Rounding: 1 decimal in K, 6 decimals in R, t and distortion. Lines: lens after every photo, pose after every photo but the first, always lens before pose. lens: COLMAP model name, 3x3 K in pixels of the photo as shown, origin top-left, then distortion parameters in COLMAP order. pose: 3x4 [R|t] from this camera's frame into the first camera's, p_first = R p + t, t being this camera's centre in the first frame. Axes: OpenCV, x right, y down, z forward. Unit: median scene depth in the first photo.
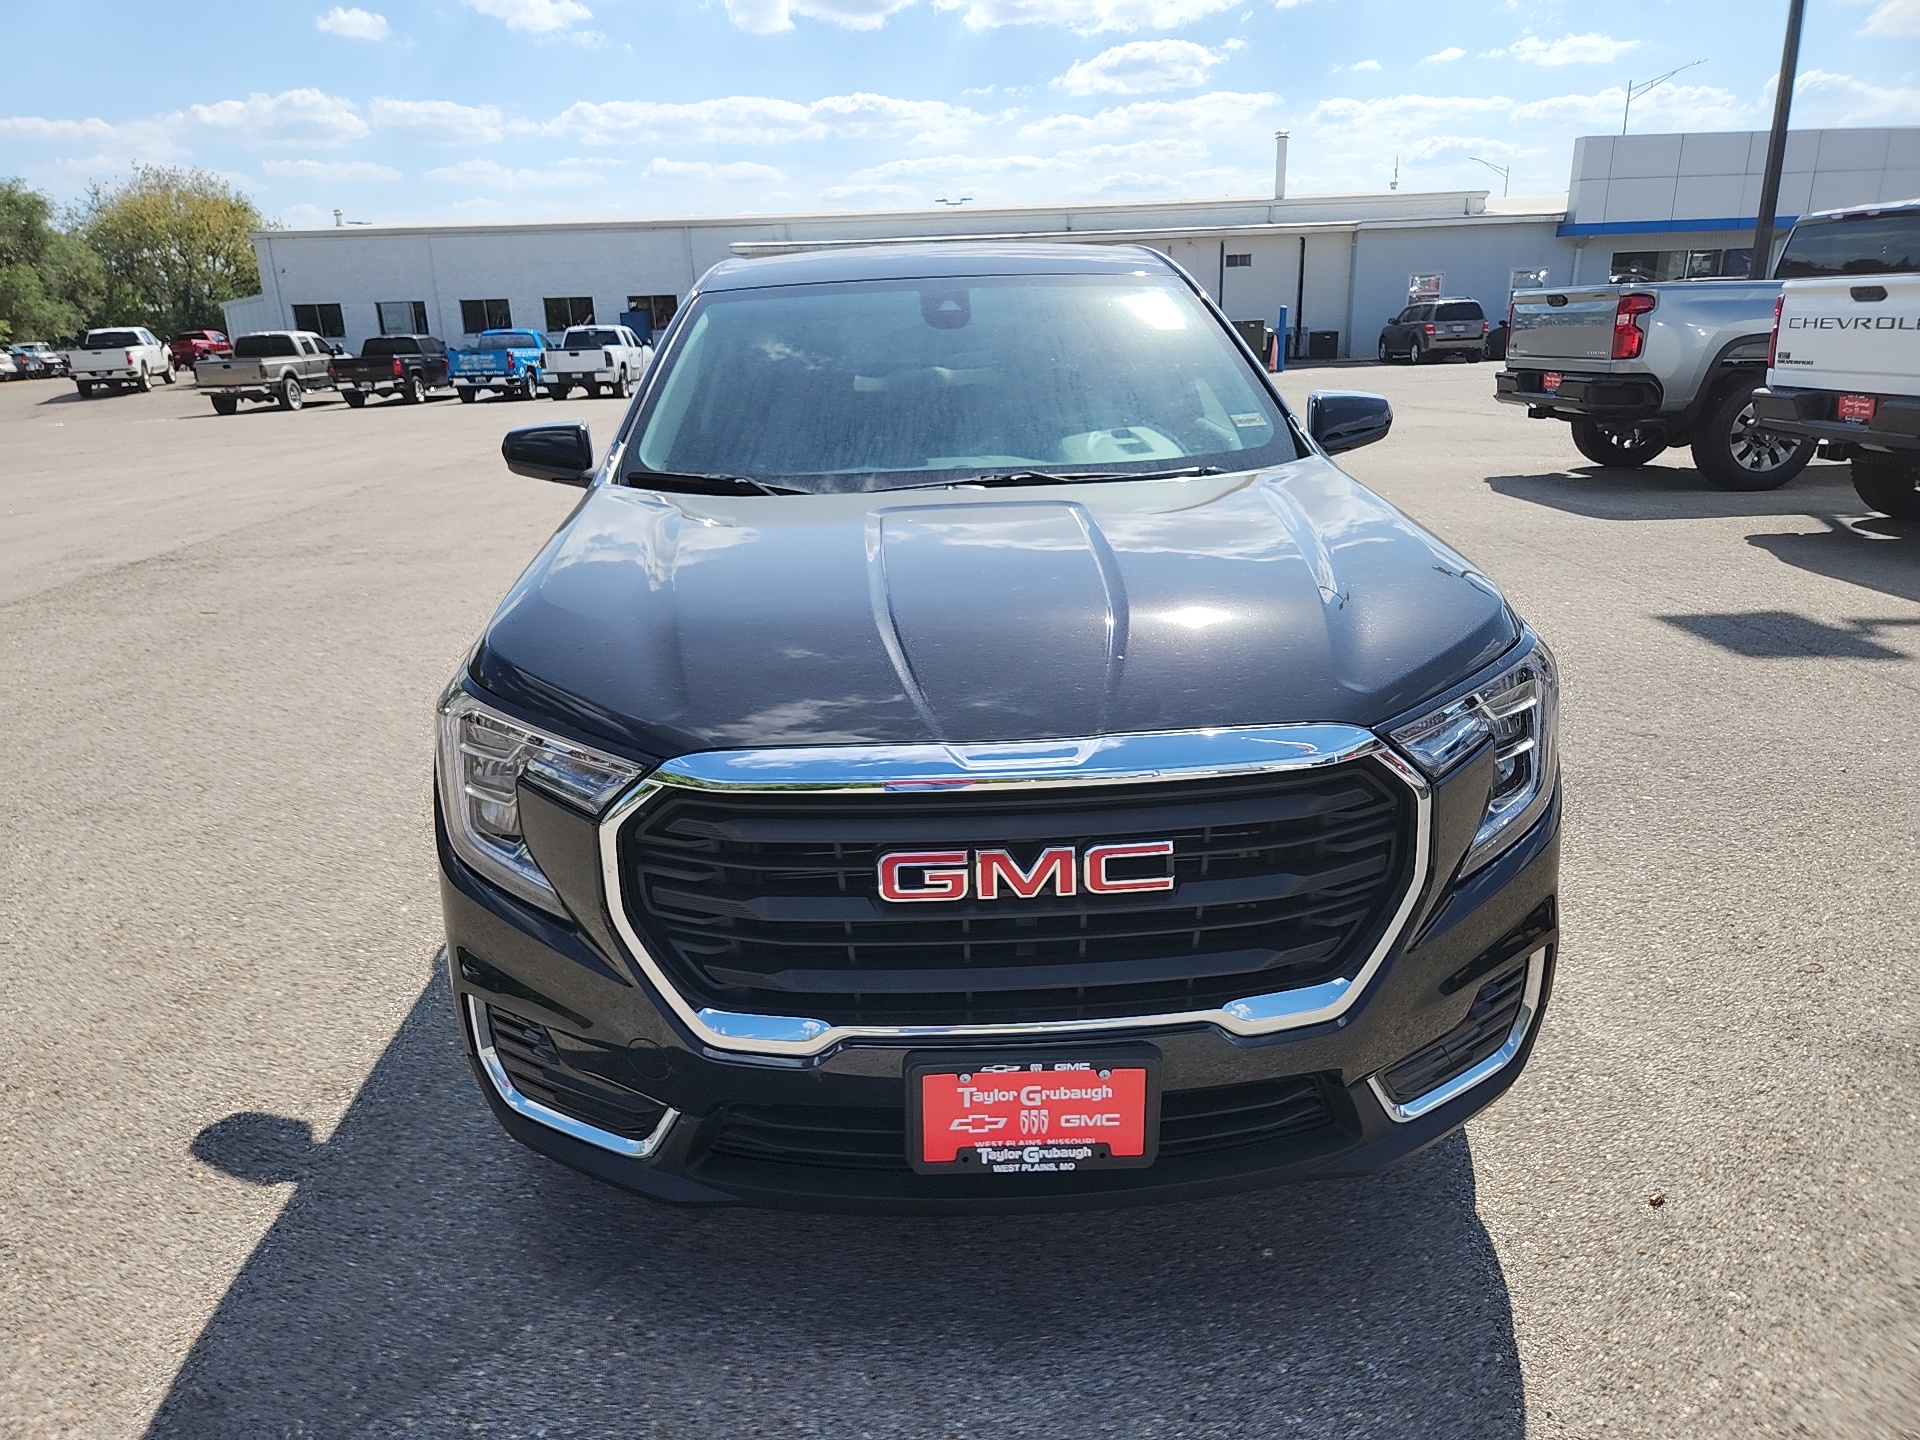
lens RADIAL K [[1288.8, 0, 881.4], [0, 1288.8, 734.1], [0, 0, 1]] dist [0.074222, -0.060067]
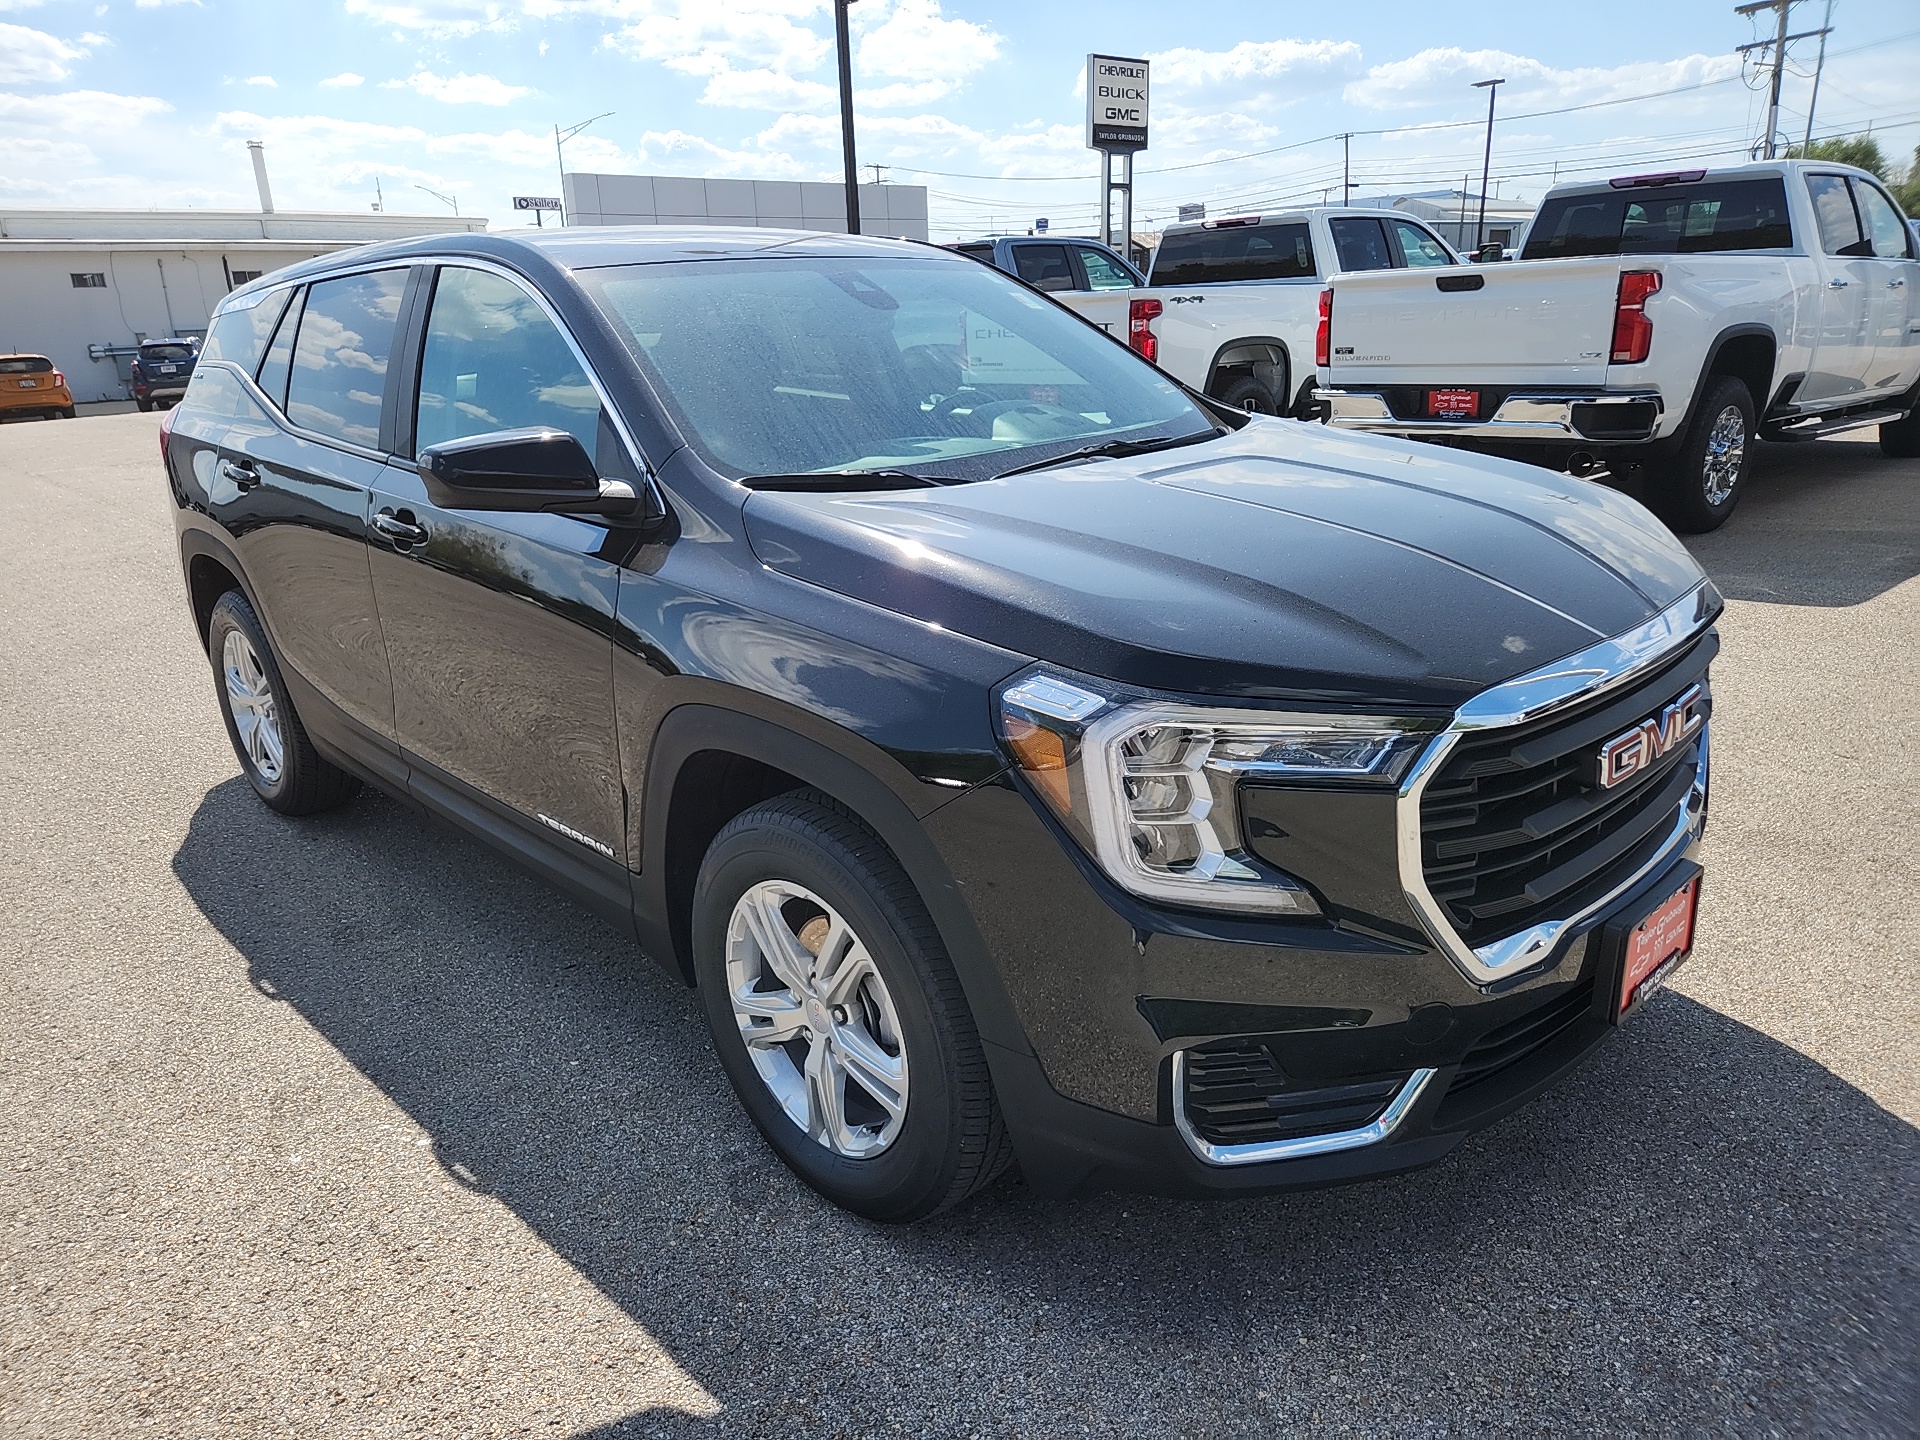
lens RADIAL K [[1288.8, 0, 934.8], [0, 1288.8, 740.3], [0, 0, 1]] dist [0.074222, -0.060067]
pose [[0.740831, -0.212786, 0.637096, -1.078831], [0.220249, 0.973010, 0.068868, -0.109433], [-0.634555, 0.089300, 0.767701, 0.487204]]
